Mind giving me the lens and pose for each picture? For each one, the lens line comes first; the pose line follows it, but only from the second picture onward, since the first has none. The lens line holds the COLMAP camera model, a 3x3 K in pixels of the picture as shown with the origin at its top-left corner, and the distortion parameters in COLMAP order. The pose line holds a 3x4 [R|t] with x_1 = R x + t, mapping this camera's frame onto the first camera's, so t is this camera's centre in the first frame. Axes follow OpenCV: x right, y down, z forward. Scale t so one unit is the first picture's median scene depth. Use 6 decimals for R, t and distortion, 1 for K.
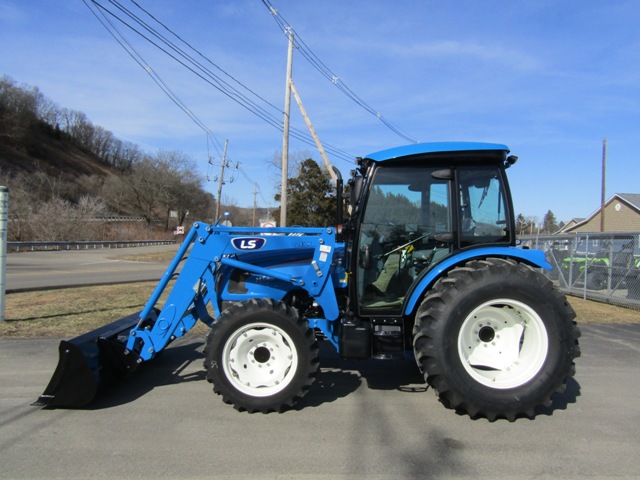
lens RADIAL K [[443.3, 0, 315.5], [0, 443.3, 242.0], [0, 0, 1]] dist [0.003082, 0.000753]
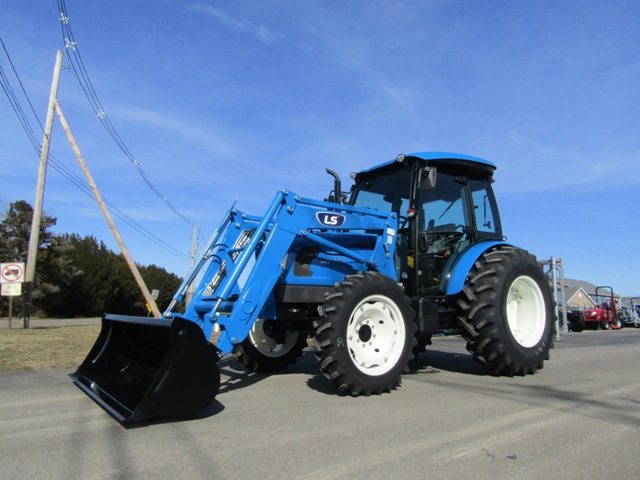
lens RADIAL K [[443.3, 0, 315.5], [0, 443.3, 242.0], [0, 0, 1]] dist [0.003082, 0.000753]
pose [[0.808747, 0.081044, 0.582546, -0.721780], [0.004800, 0.989519, -0.144326, 0.186773], [-0.588137, 0.119520, 0.799881, 0.273194]]
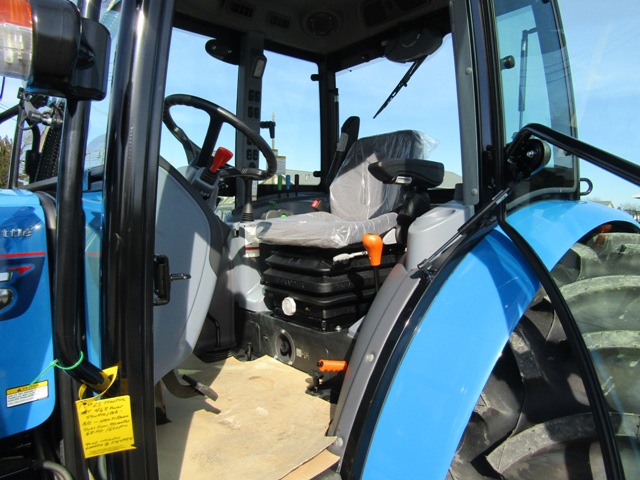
lens RADIAL K [[443.3, 0, 315.5], [0, 443.3, 242.0], [0, 0, 1]] dist [0.003082, 0.000753]
pose [[0.749549, -0.060410, 0.659186, 0.035960], [0.018030, 0.997321, 0.070897, 0.015010], [-0.661703, -0.041256, 0.748630, 0.835559]]
